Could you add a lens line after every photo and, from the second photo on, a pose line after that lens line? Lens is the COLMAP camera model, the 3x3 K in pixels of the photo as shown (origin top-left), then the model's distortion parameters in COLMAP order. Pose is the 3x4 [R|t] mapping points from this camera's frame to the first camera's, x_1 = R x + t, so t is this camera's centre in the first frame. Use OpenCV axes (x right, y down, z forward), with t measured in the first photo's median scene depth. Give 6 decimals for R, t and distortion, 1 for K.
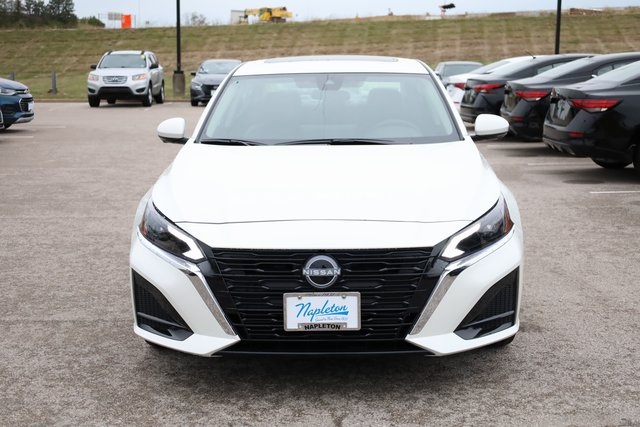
lens RADIAL K [[925.6, 0, 320.1], [0, 925.6, 213.9], [0, 0, 1]] dist [0.046517, 0.000000]
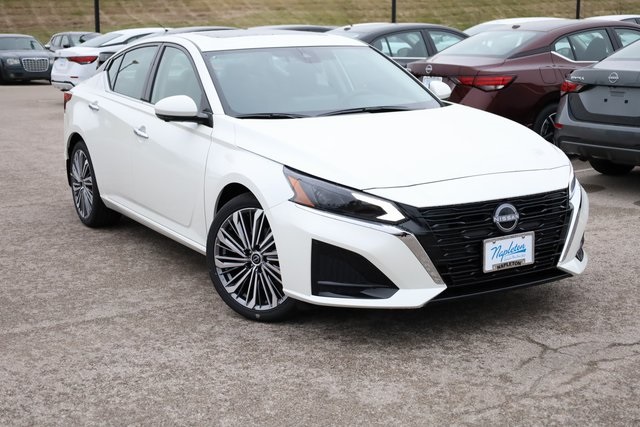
lens RADIAL K [[958.6, 0, 320.1], [0, 958.6, 212.2], [0, 0, 1]] dist [0.056380, 0.000000]
pose [[0.847737, -0.105698, 0.519779, -0.816531], [0.094728, 0.994359, 0.047706, -0.023551], [-0.521890, 0.008795, 0.852968, 0.096269]]
